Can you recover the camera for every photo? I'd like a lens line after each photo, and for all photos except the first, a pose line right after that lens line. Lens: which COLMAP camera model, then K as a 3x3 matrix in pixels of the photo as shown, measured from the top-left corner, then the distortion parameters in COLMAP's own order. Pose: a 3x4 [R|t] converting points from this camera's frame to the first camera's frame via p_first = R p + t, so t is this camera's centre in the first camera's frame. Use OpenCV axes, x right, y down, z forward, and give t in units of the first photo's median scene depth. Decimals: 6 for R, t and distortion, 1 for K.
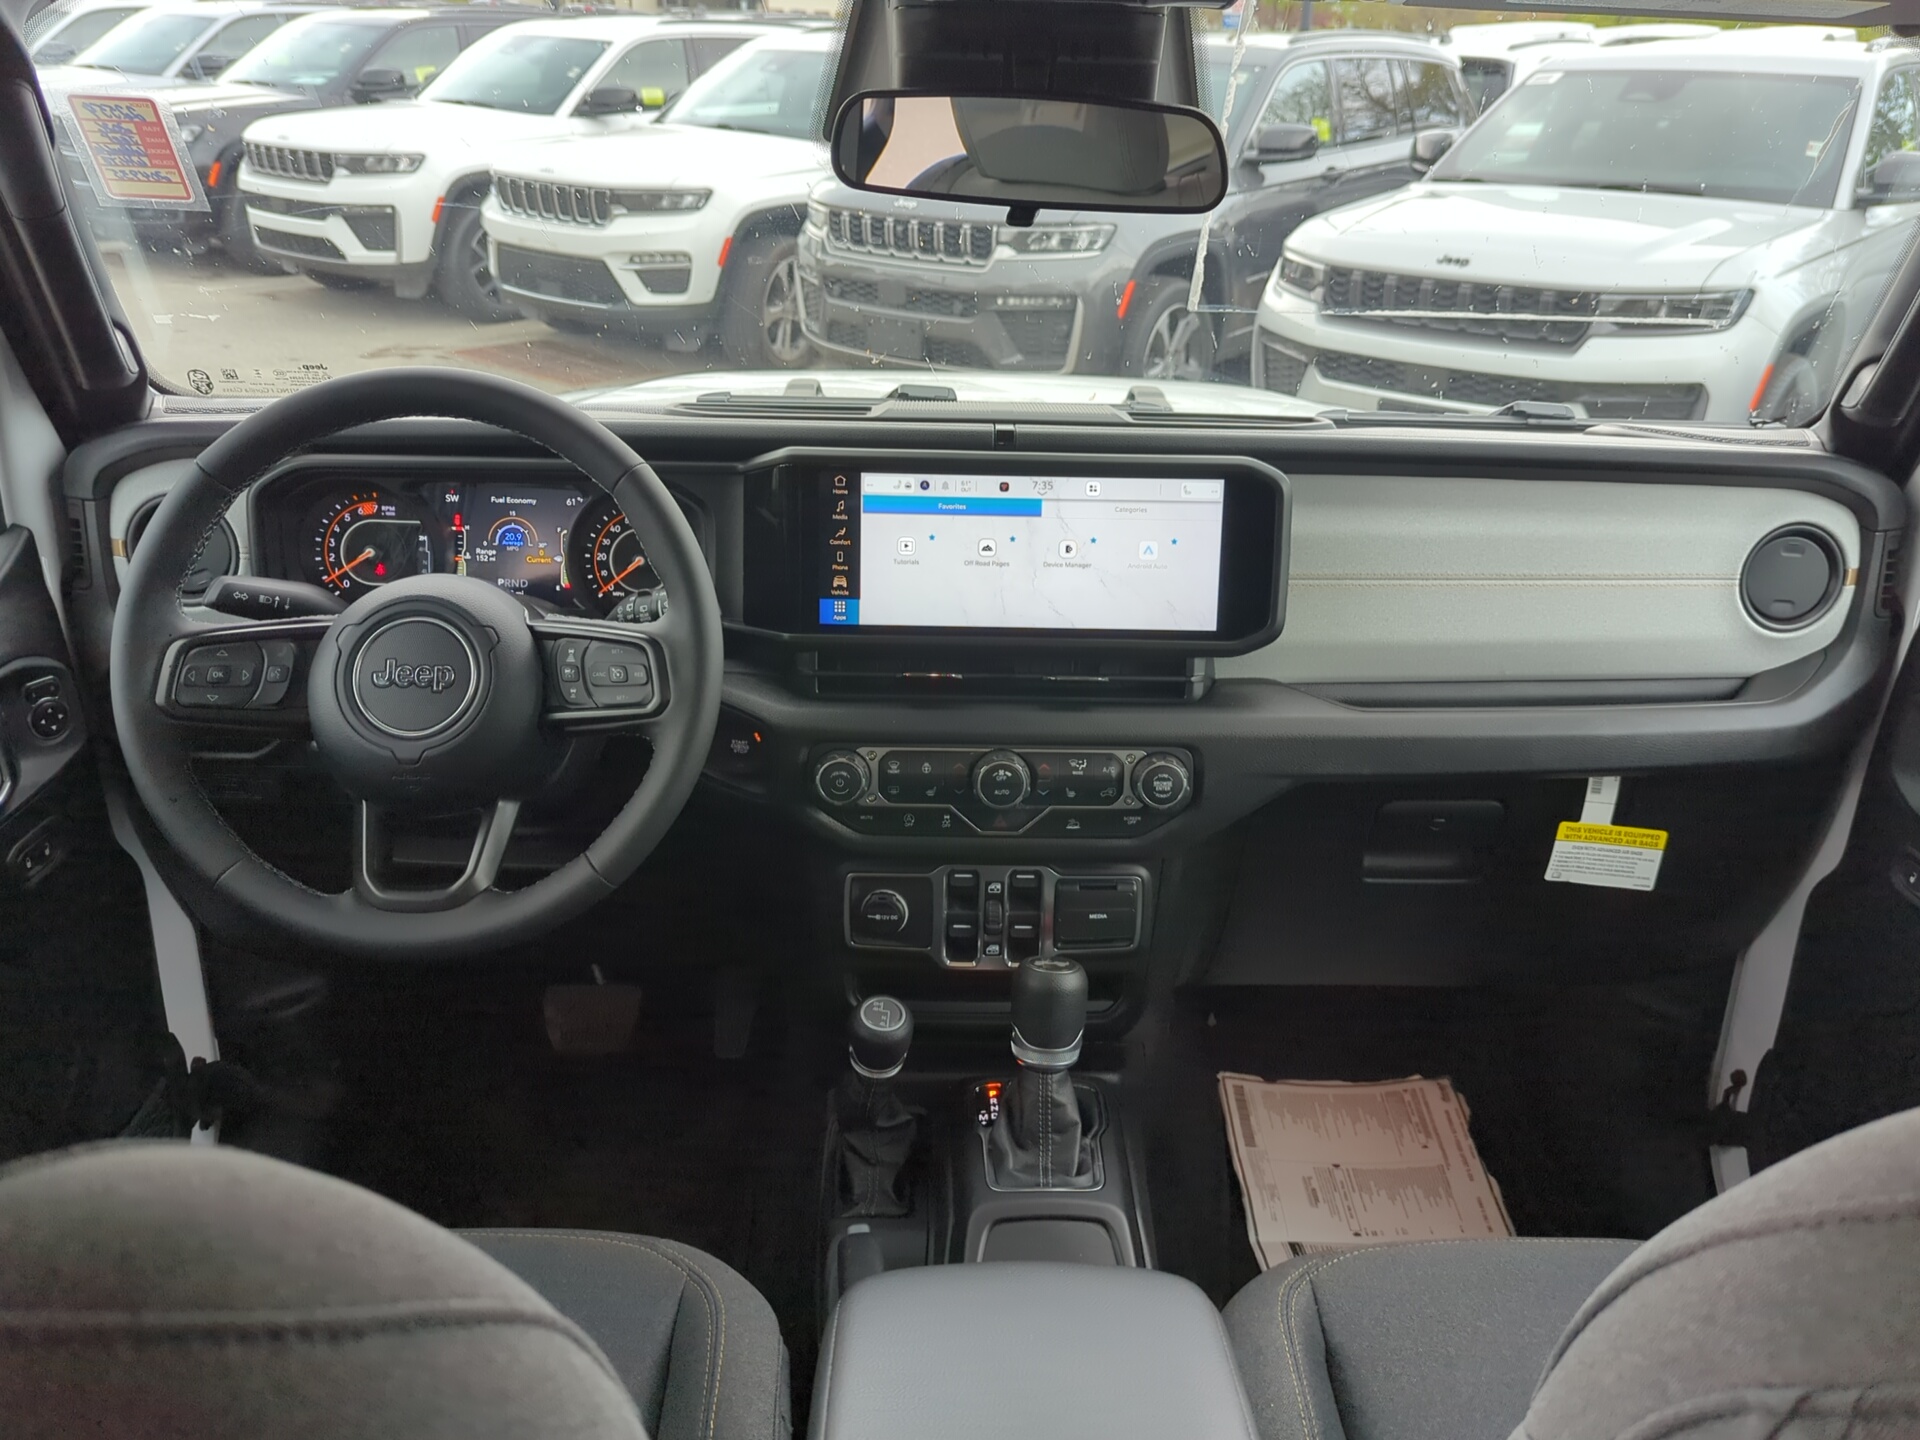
lens RADIAL K [[1563.8, 0, 977.5], [0, 1563.8, 689.1], [0, 0, 1]] dist [0.060185, -0.025086]
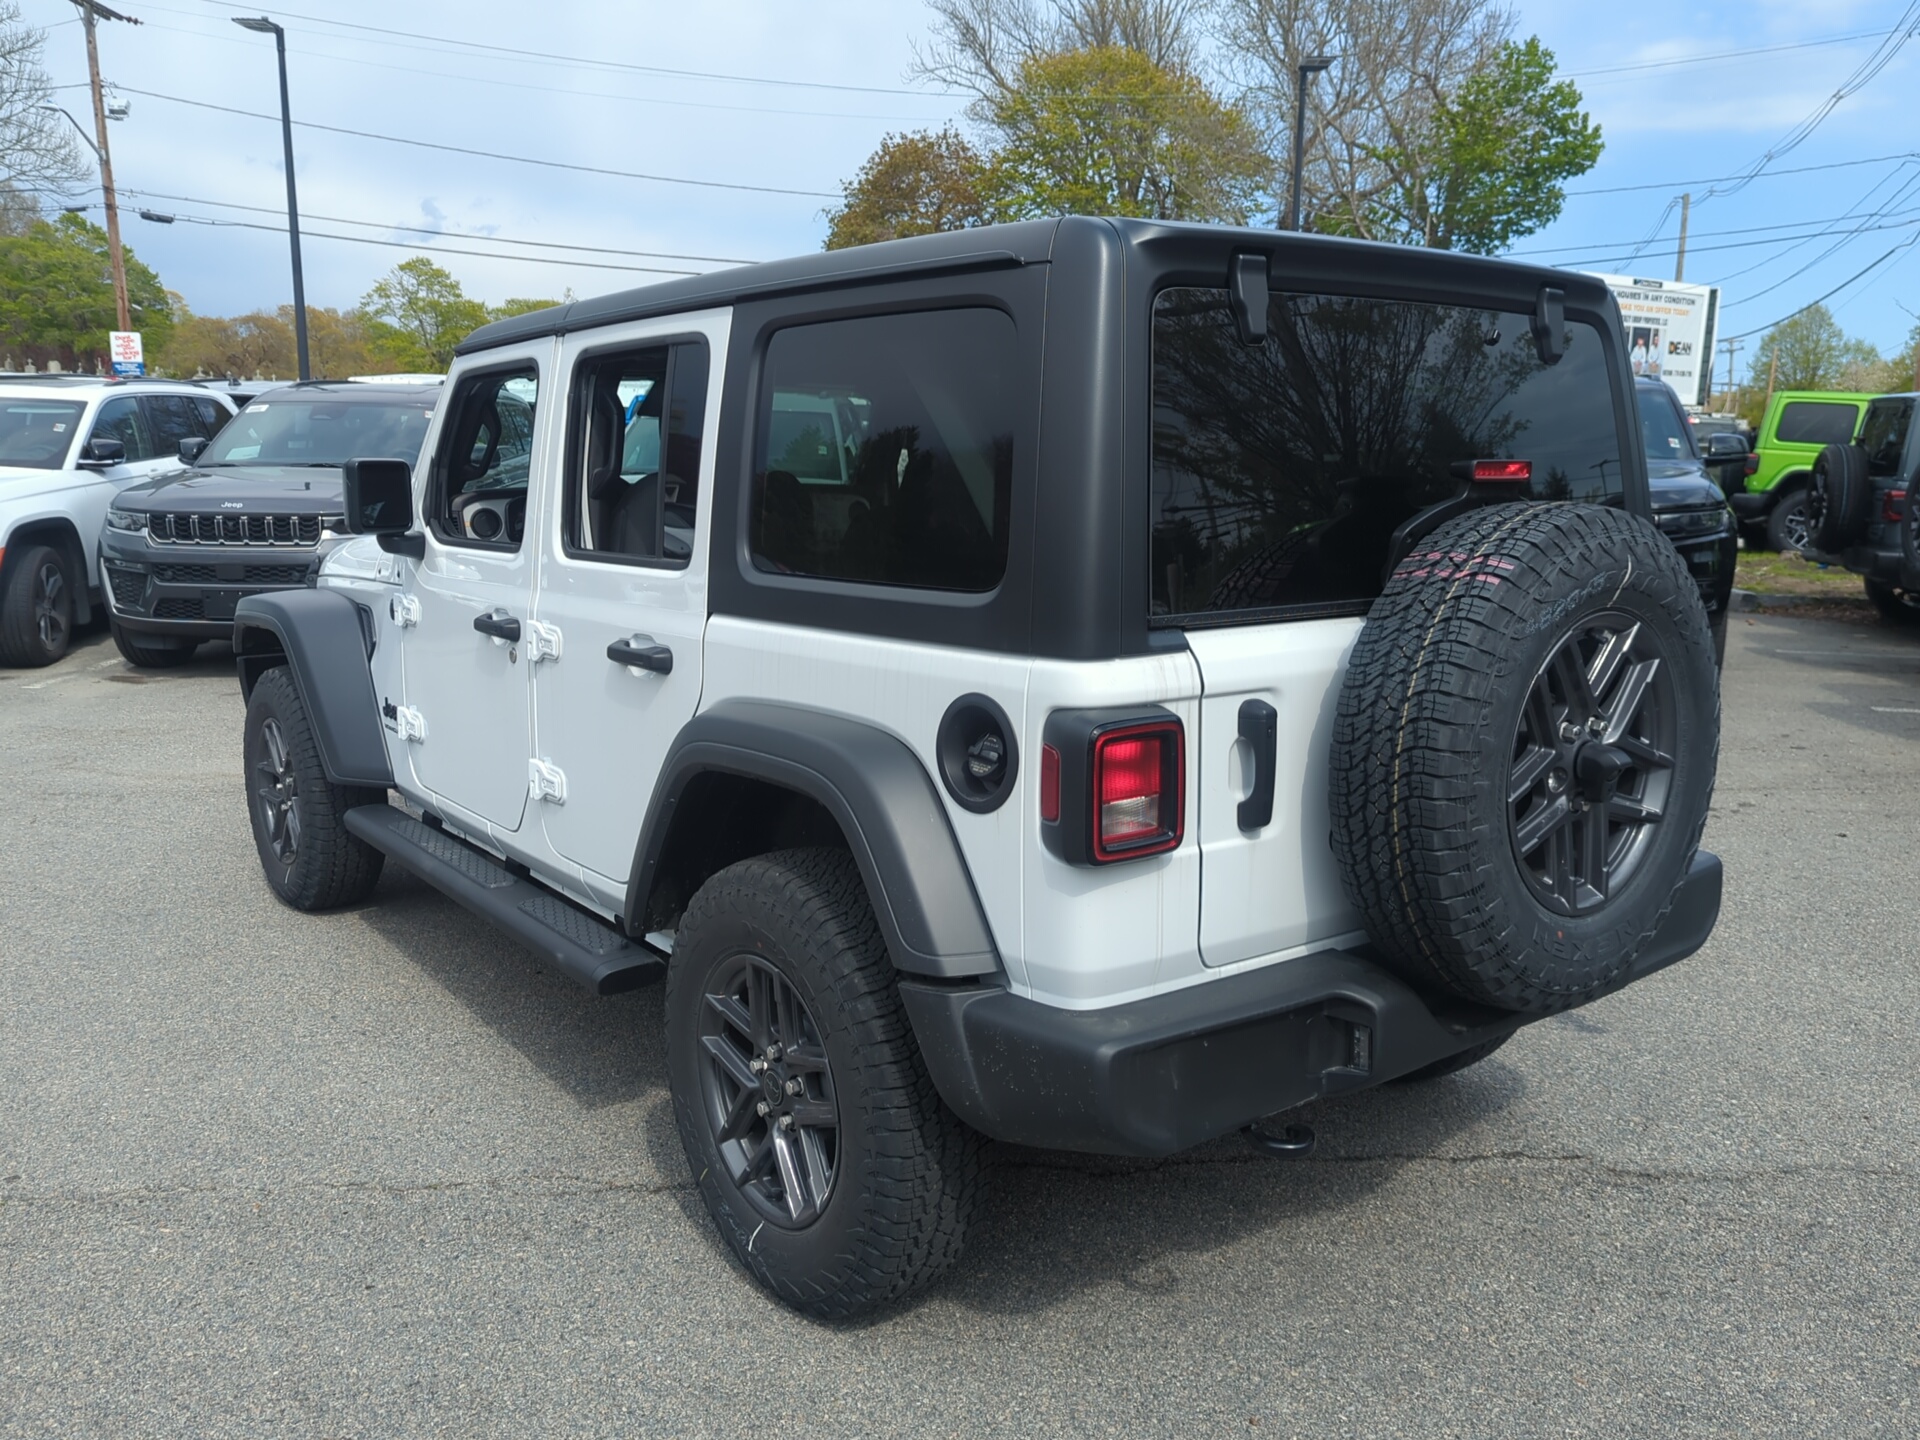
lens RADIAL K [[1556.7, 0, 977.7], [0, 1556.7, 691.8], [0, 0, 1]] dist [0.052660, -0.025797]
pose [[0.769836, -0.125707, 0.625739, -2.339783], [0.245310, 0.963381, -0.108264, 0.772689], [-0.589216, 0.236845, 0.772483, -1.938741]]
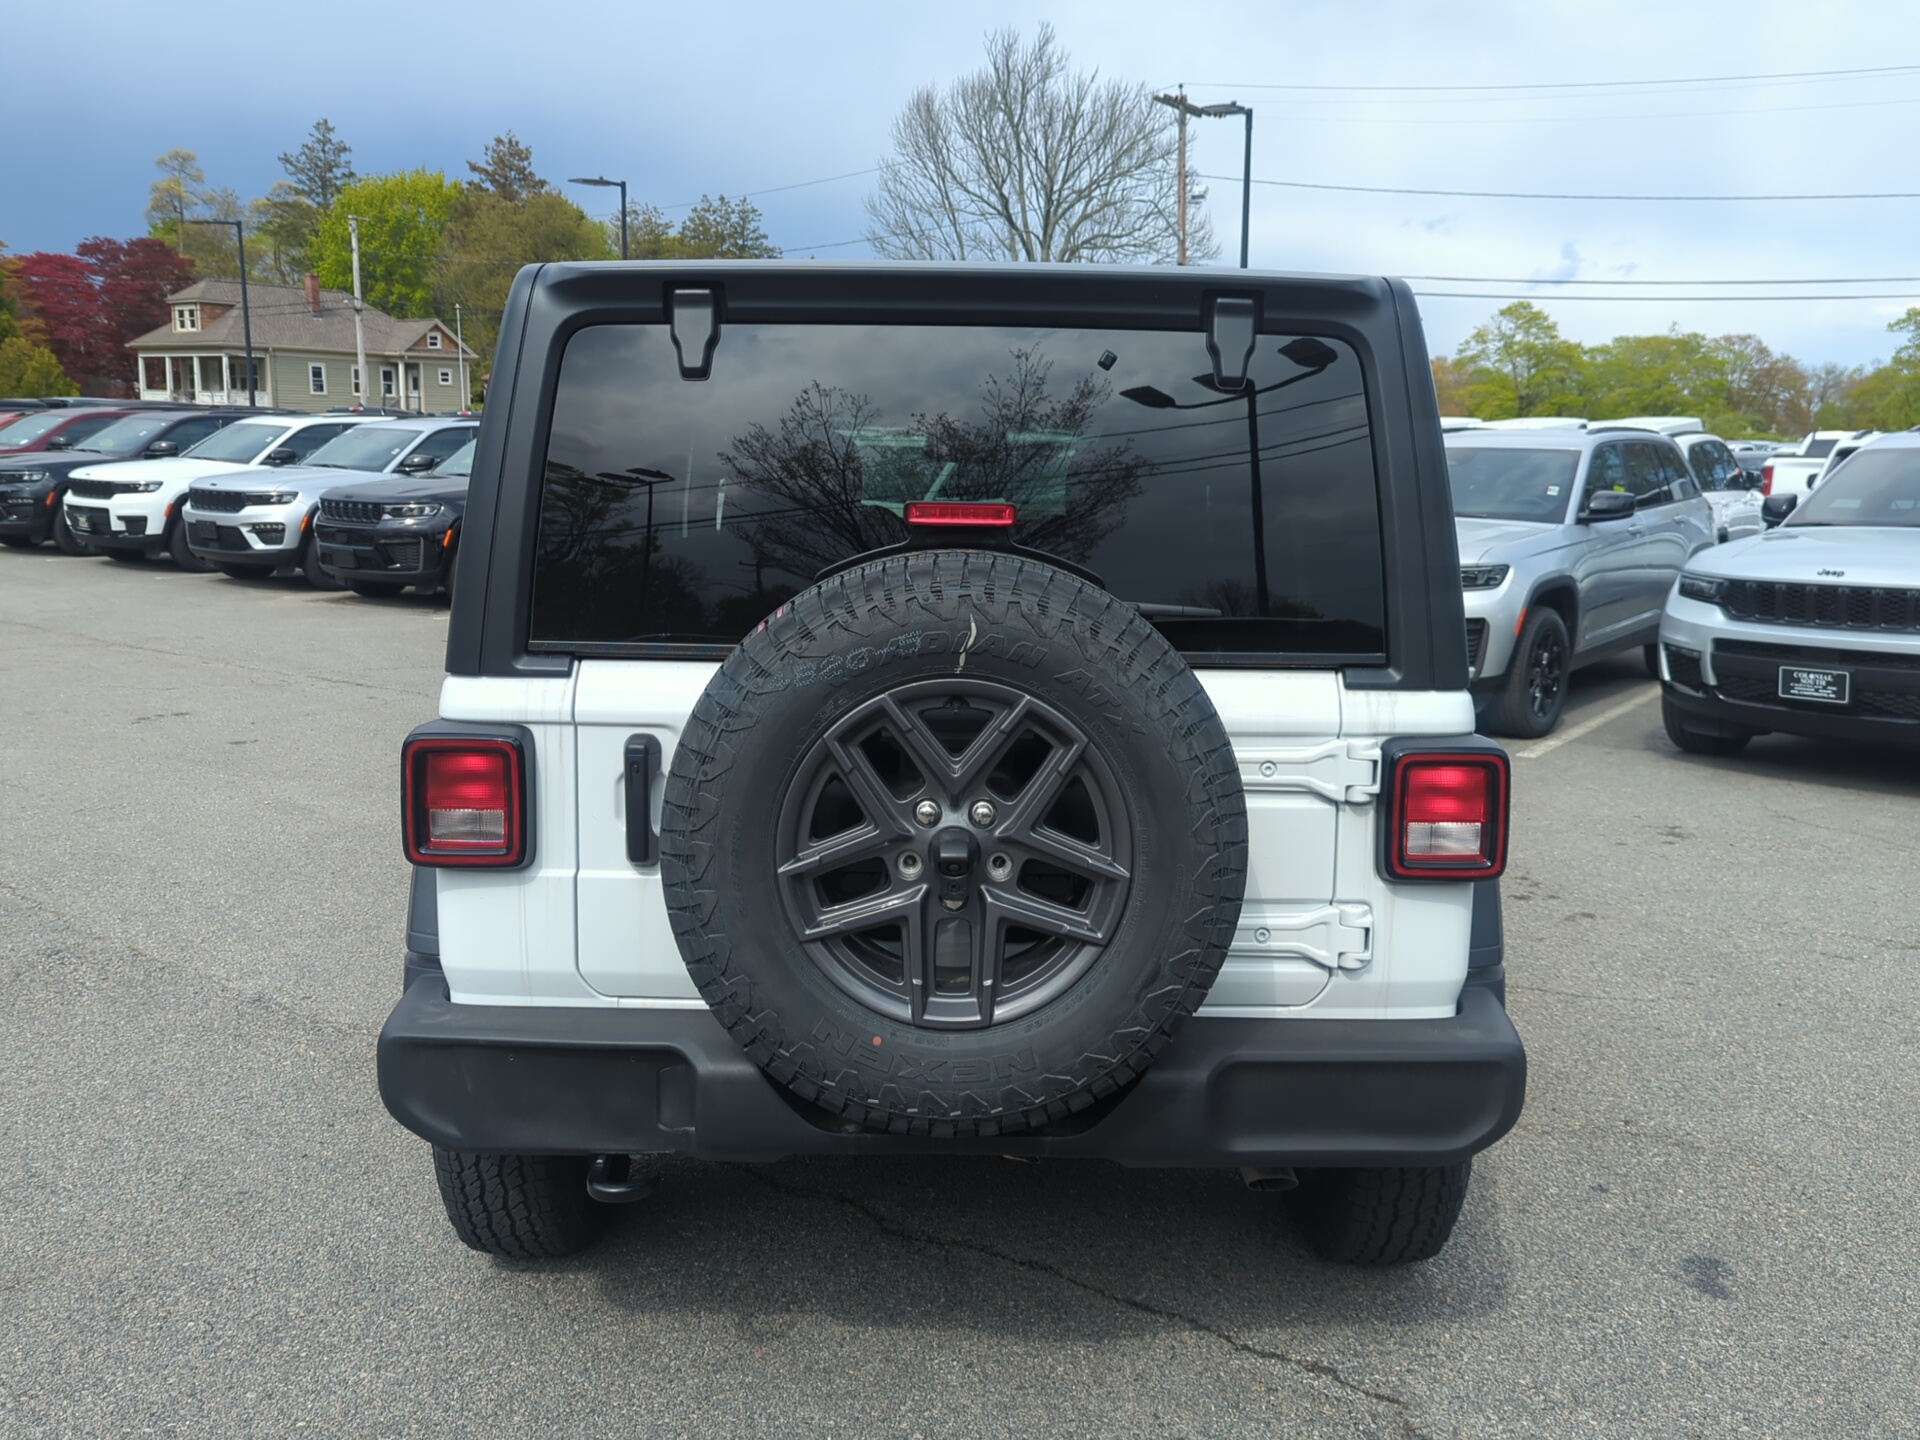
lens RADIAL K [[1556.7, 0, 973.3], [0, 1556.7, 701.3], [0, 0, 1]] dist [0.052660, -0.025797]
pose [[0.999638, -0.018750, 0.019312, -0.518448], [0.022542, 0.975241, -0.219994, 1.044997], [-0.014709, 0.220350, 0.975310, -2.523088]]
